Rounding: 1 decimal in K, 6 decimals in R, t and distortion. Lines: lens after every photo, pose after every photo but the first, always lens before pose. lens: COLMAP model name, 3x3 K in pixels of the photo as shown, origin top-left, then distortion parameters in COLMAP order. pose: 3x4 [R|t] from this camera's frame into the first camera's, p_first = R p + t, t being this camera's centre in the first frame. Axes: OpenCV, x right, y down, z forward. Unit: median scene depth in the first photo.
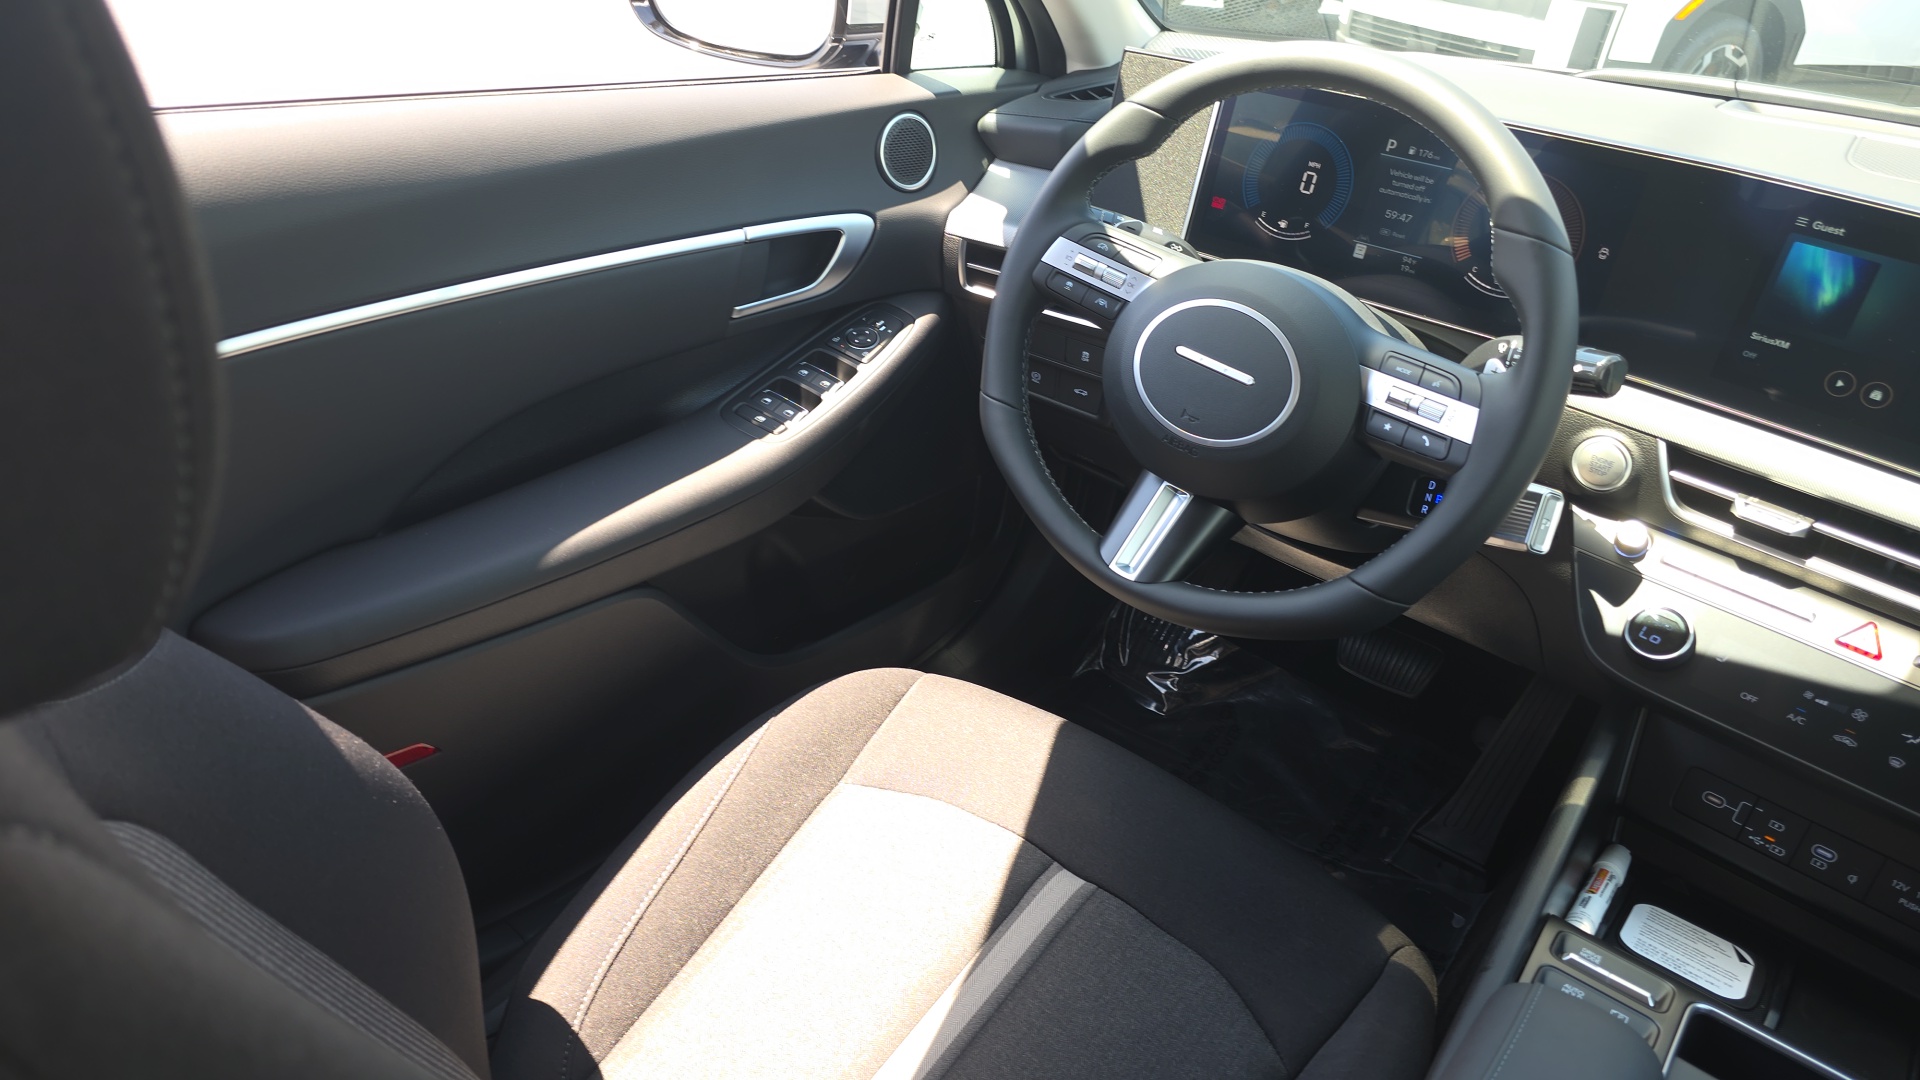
lens RADIAL K [[1309.8, 0, 900.5], [0, 1309.8, 518.1], [0, 0, 1]] dist [0.047092, -0.050620]
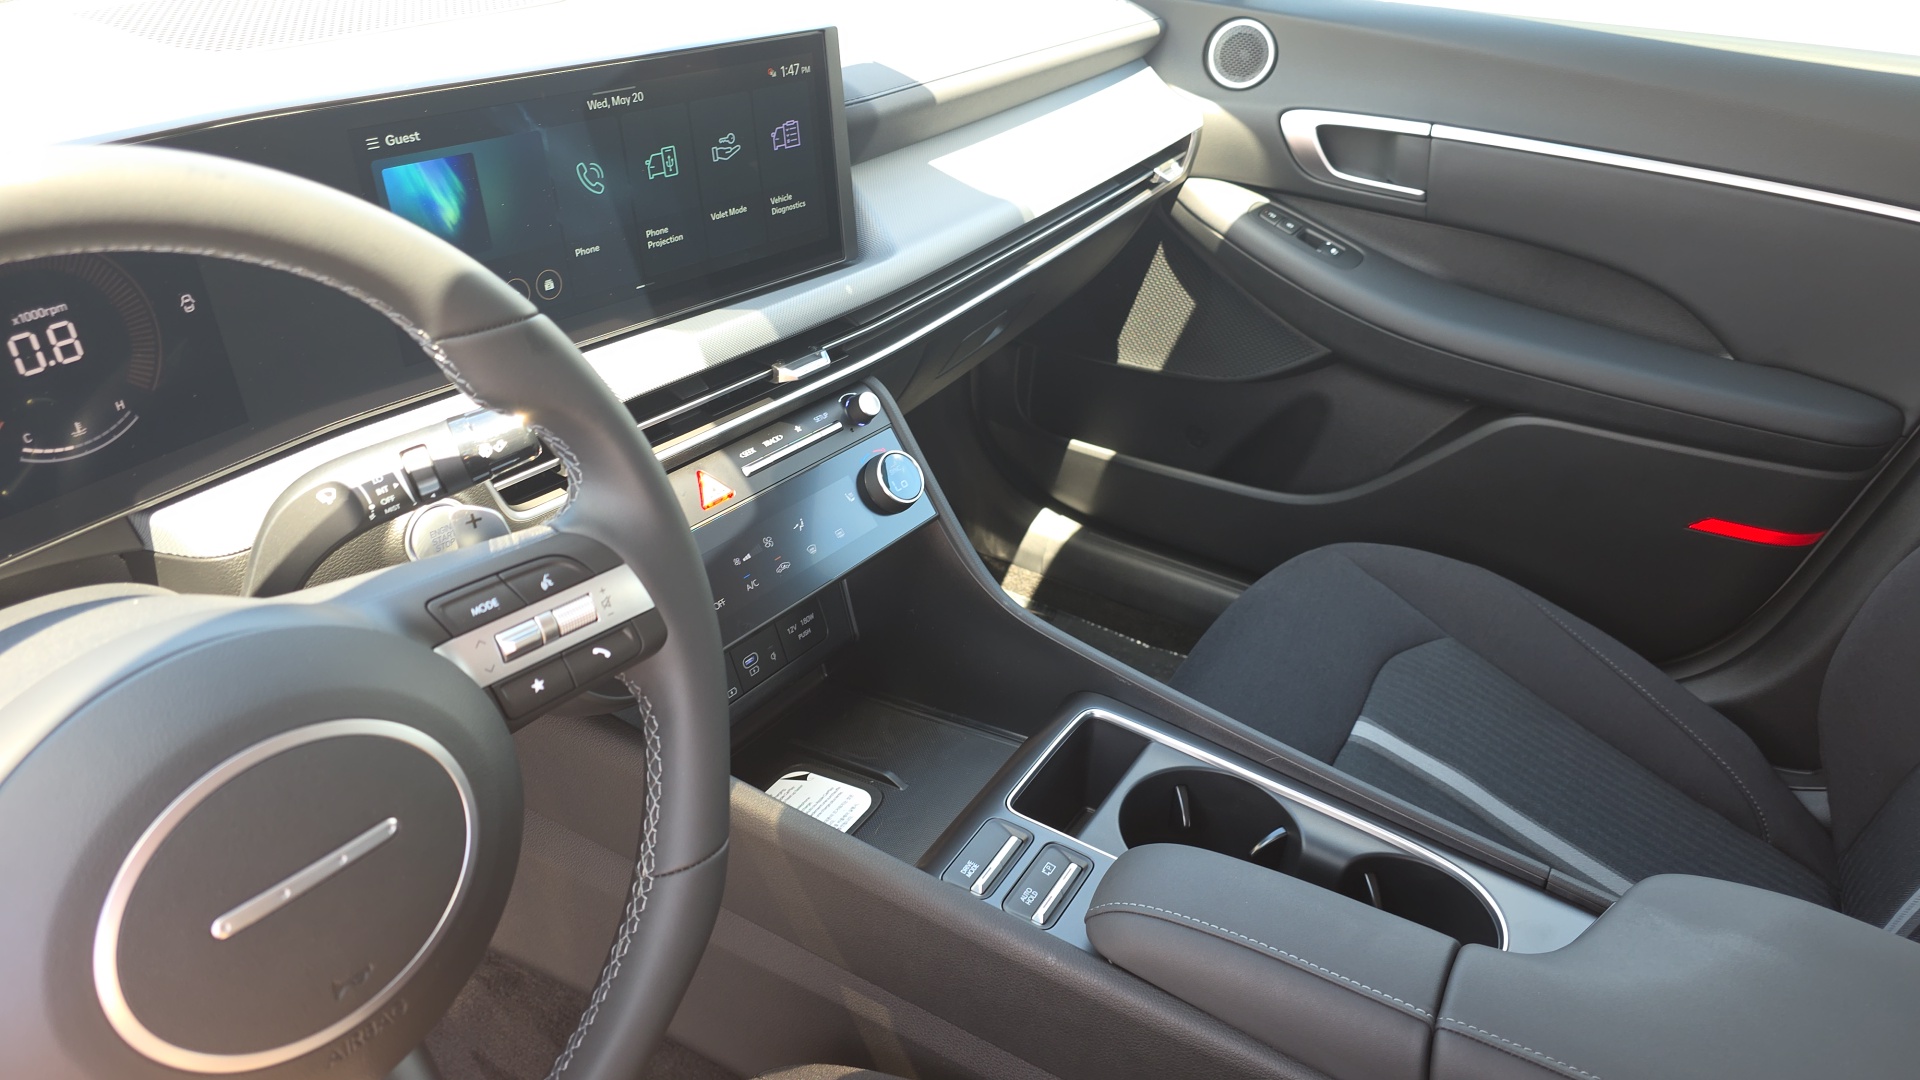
lens RADIAL K [[1309.8, 0, 978.6], [0, 1309.8, 525.1], [0, 0, 1]] dist [0.047092, -0.050620]
pose [[-0.180358, -0.590115, 0.786915, -0.085193], [0.389298, 0.691878, 0.608072, -0.361207], [-0.903282, 0.416016, 0.104945, 0.643056]]
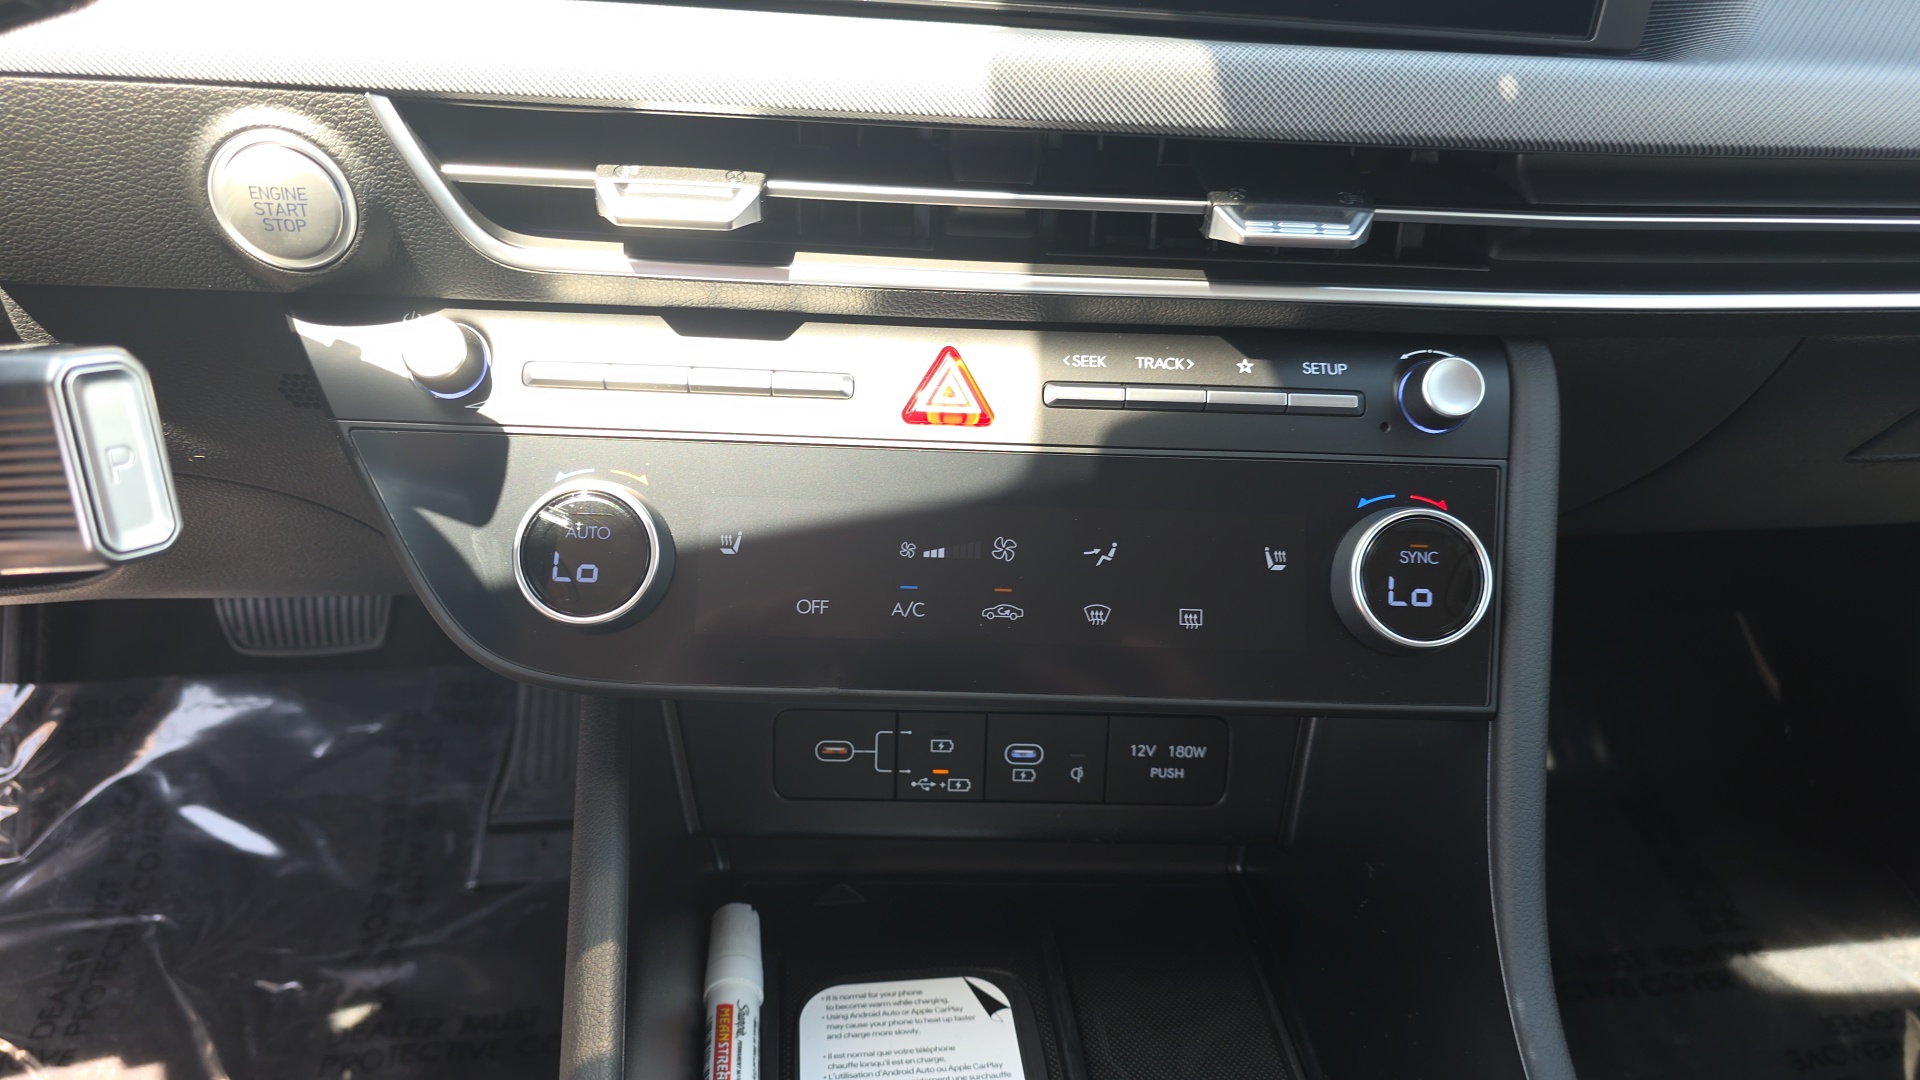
lens RADIAL K [[1309.8, 0, 950.6], [0, 1309.8, 541.3], [0, 0, 1]] dist [0.047092, -0.050620]
pose [[0.688326, -0.480365, 0.543559, 0.399682], [0.356329, 0.876591, 0.323447, -0.009513], [-0.631852, -0.028951, 0.774548, 0.566324]]
